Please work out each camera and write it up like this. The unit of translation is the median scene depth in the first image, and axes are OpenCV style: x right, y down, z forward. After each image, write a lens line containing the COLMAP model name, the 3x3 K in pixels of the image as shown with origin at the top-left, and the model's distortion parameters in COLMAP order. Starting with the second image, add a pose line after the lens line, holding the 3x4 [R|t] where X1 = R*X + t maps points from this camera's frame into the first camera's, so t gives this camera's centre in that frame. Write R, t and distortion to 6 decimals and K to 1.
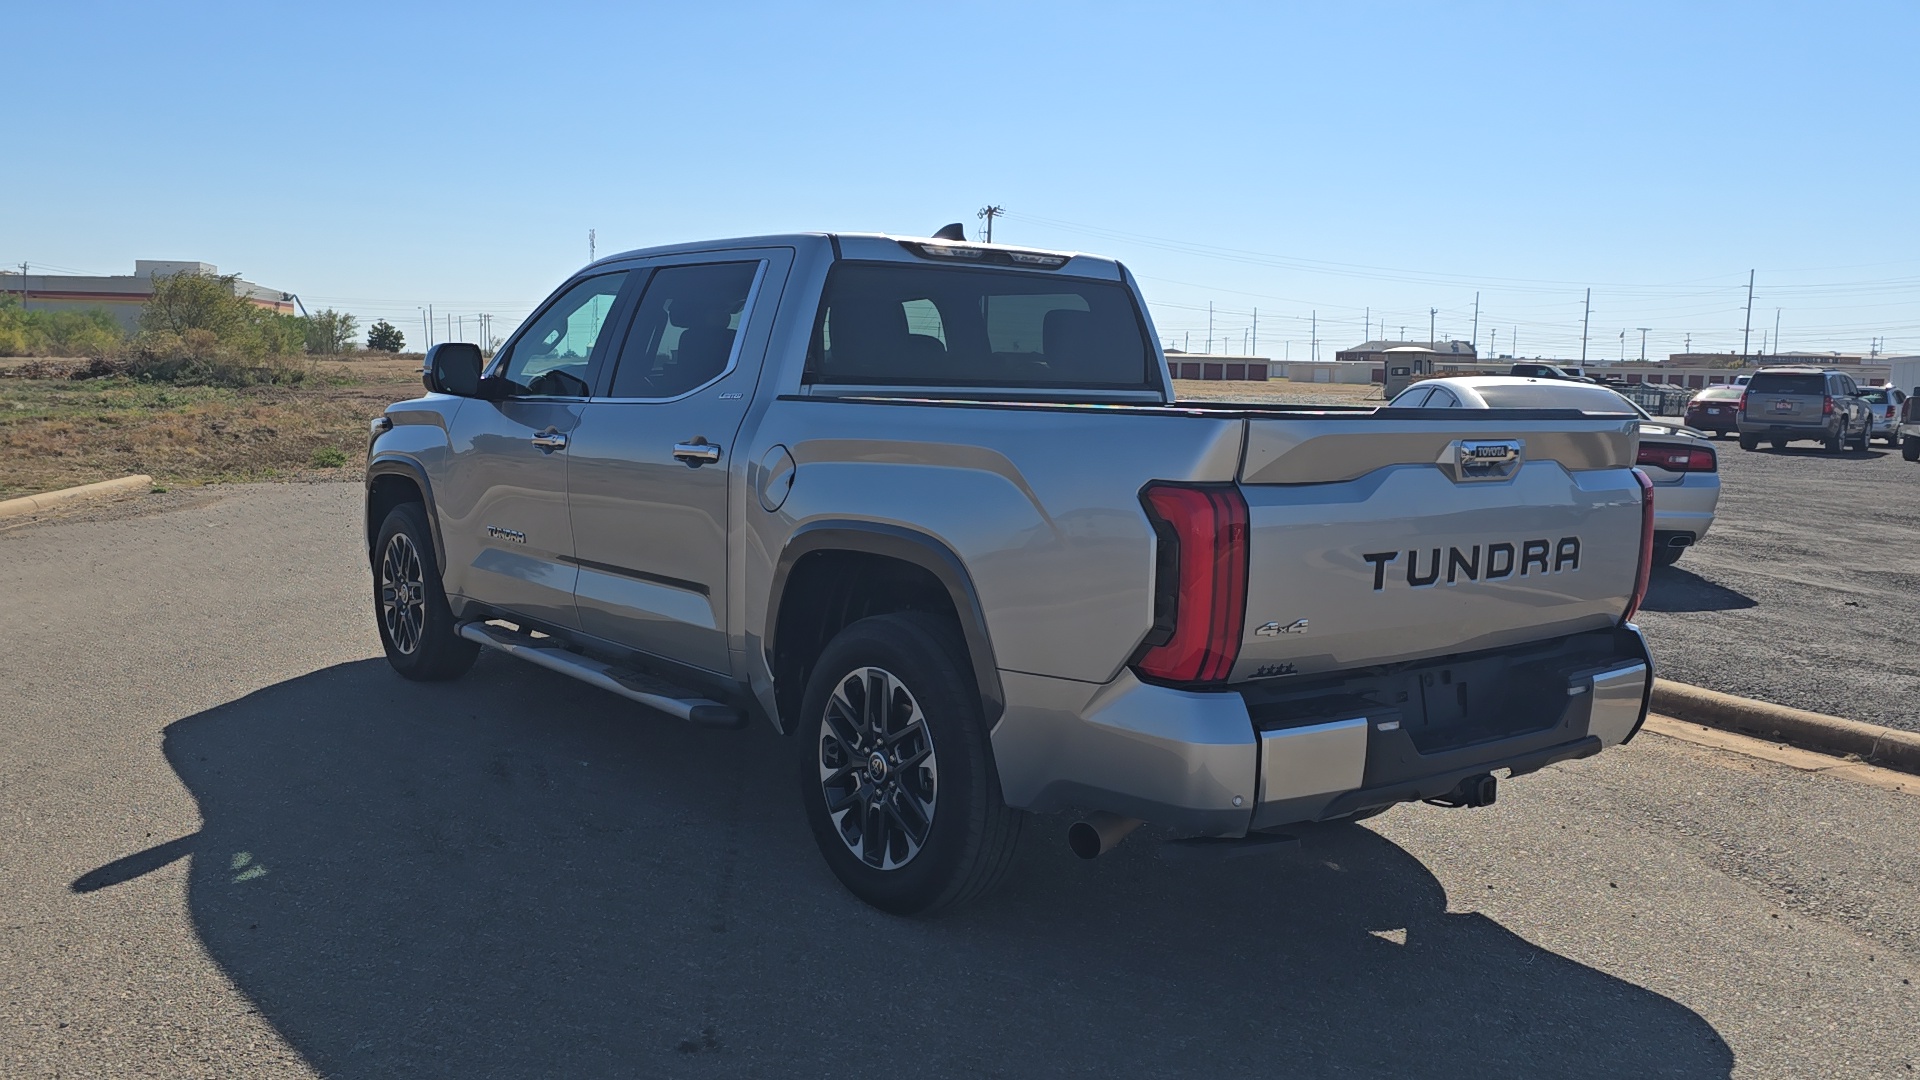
lens RADIAL K [[1576.7, 0, 997.1], [0, 1576.7, 538.7], [0, 0, 1]] dist [-0.002763, -0.004297]
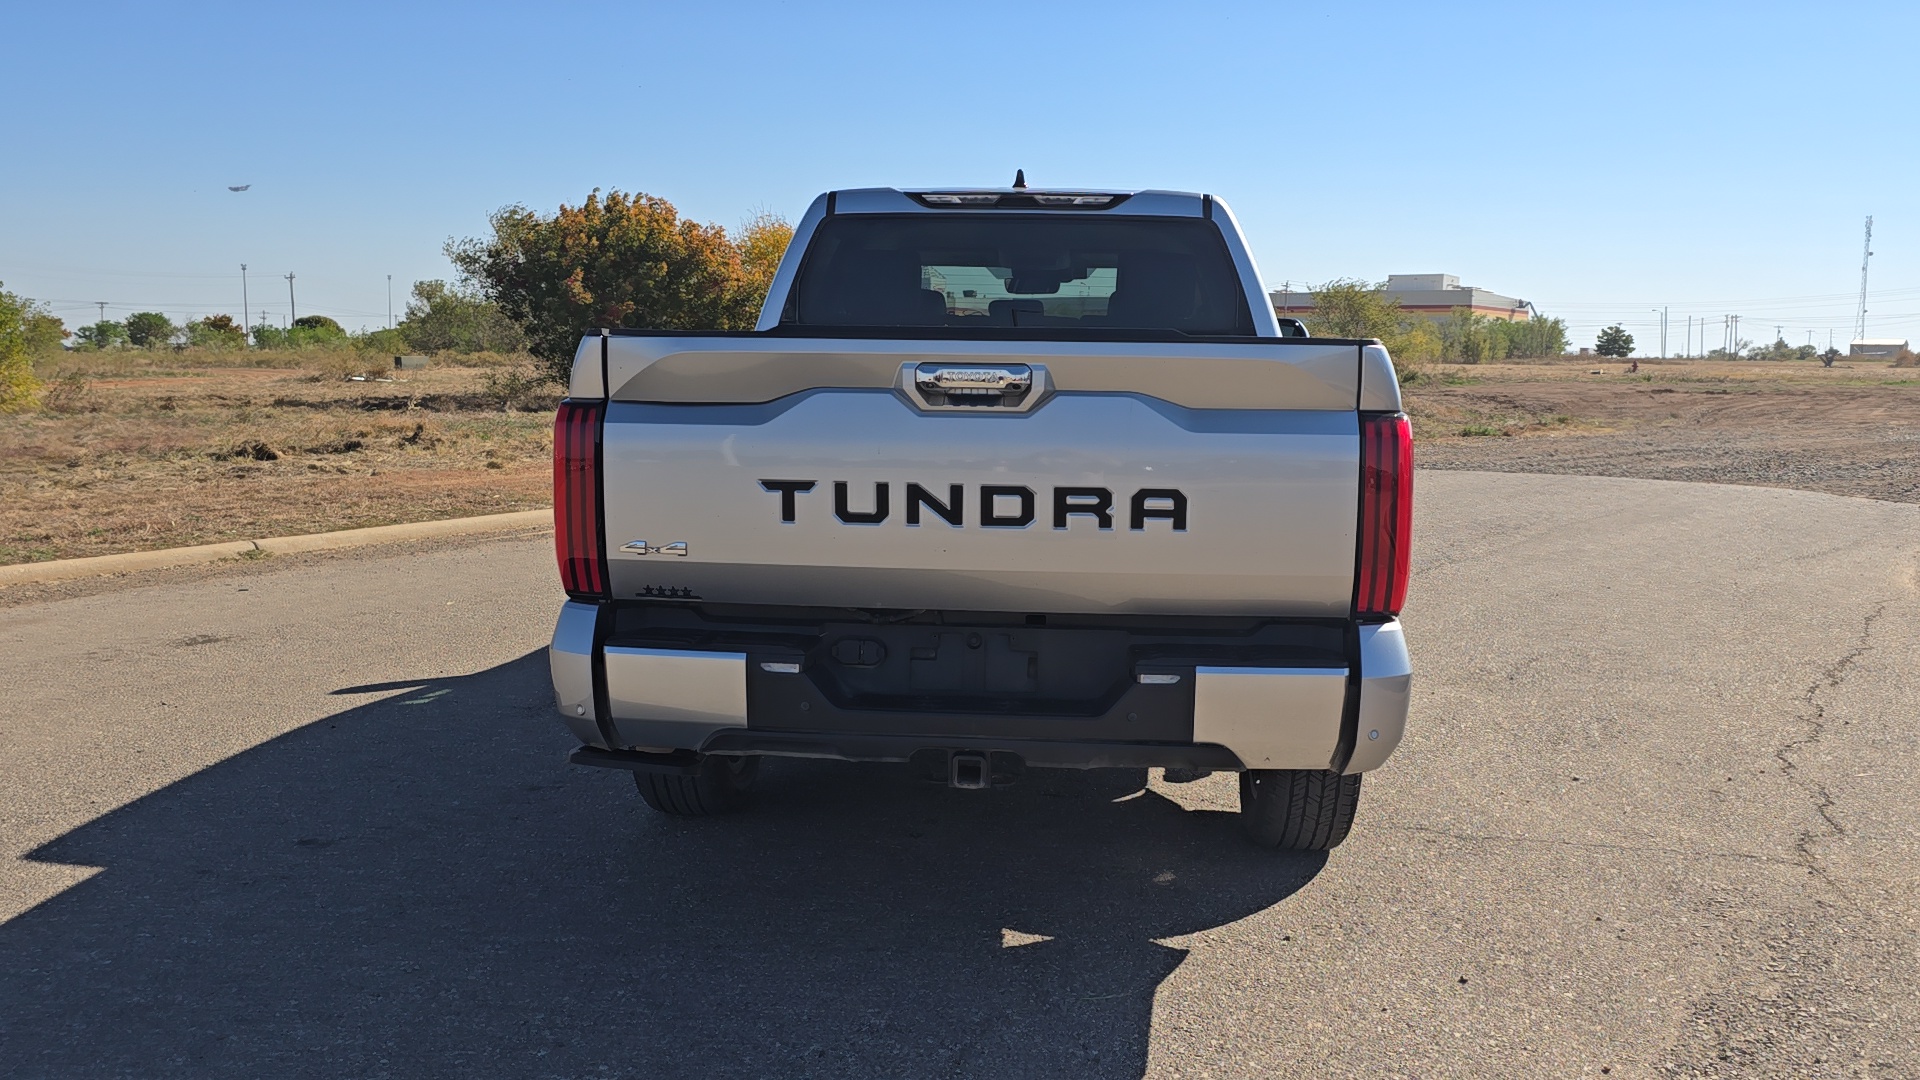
lens RADIAL K [[1596.7, 0, 960.0], [0, 1596.7, 540.0], [0, 0, 1]] dist [-0.001500, 0.008101]
pose [[0.745095, 0.065879, -0.663697, 0.825979], [-0.067542, 0.997447, 0.023182, 0.012890], [0.663530, 0.027555, 0.747642, 0.317647]]
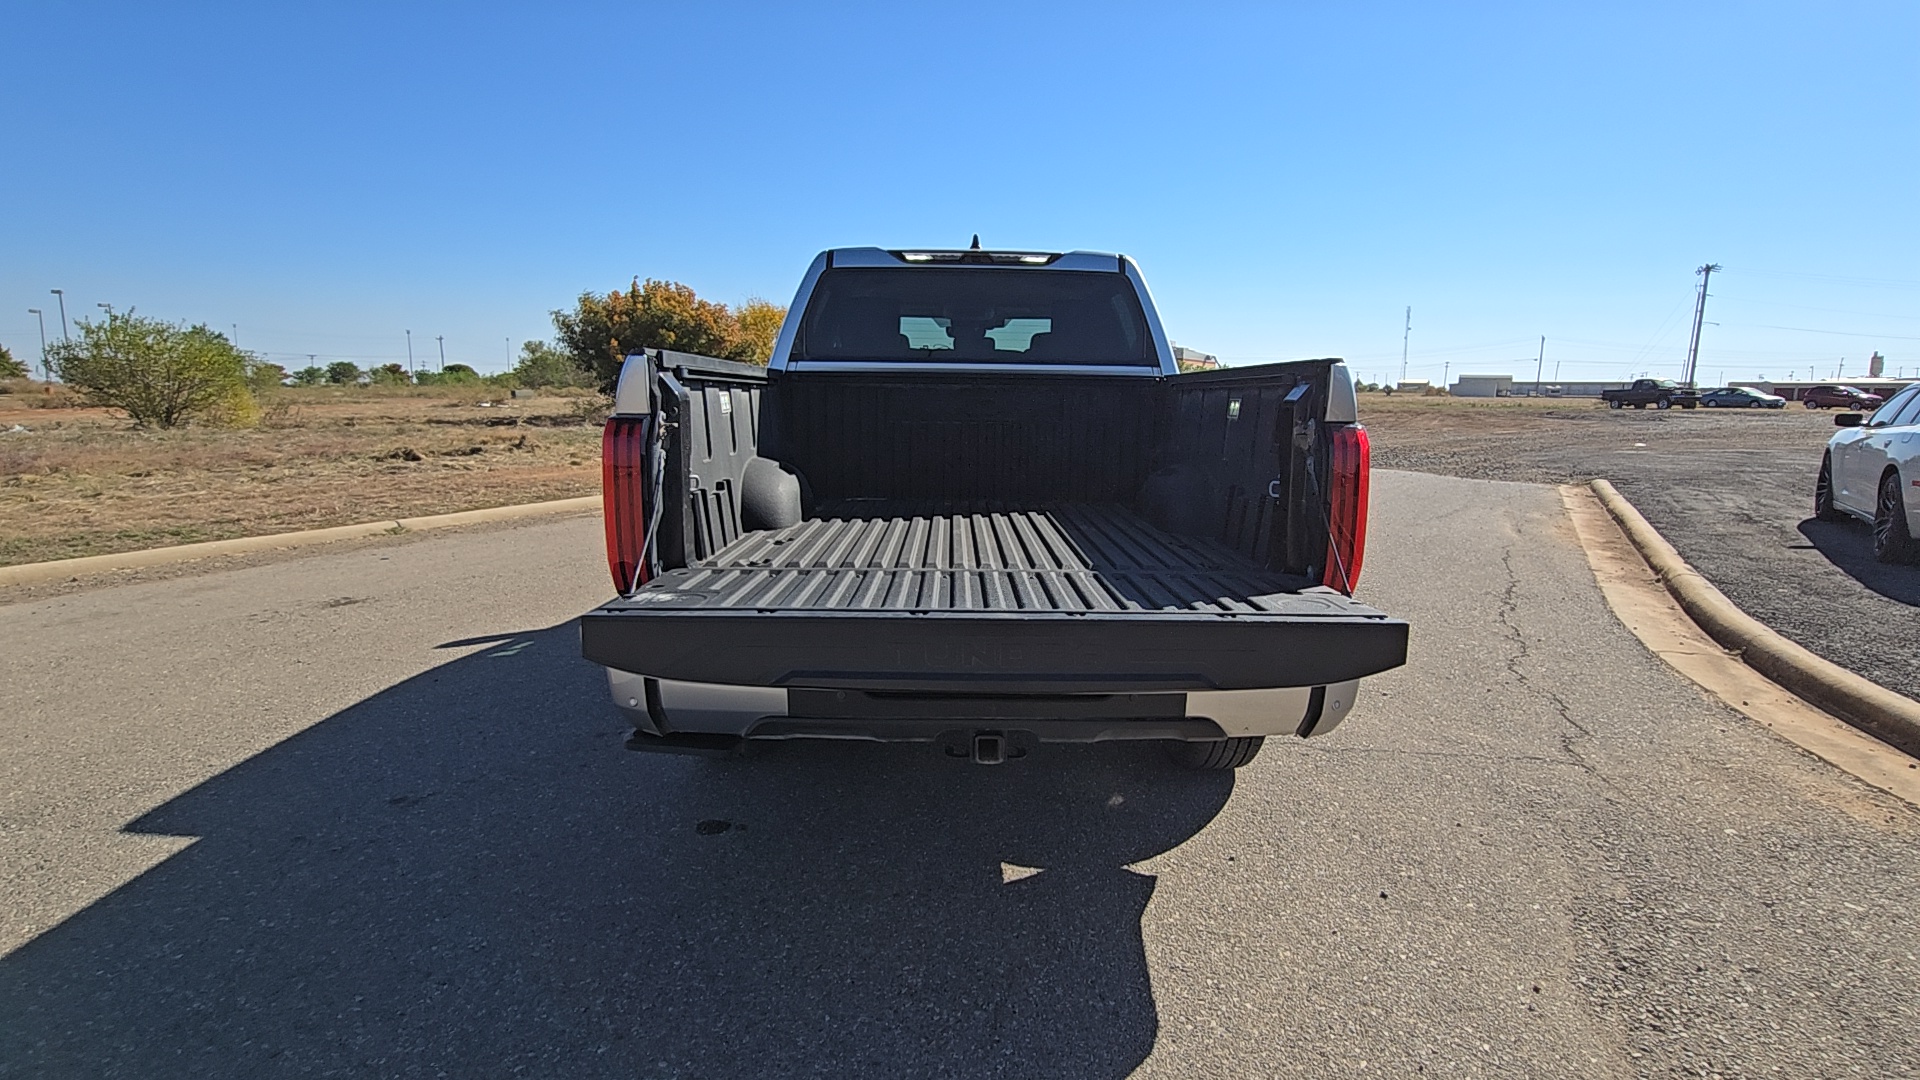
lens RADIAL K [[978.8, 0, 952.9], [0, 978.8, 558.5], [0, 0, 1]] dist [0.002121, 0.000623]
pose [[0.794371, 0.090952, -0.600585, 0.604733], [-0.058177, 0.995573, 0.073820, 0.000853], [0.604640, -0.023701, 0.796146, 0.479199]]
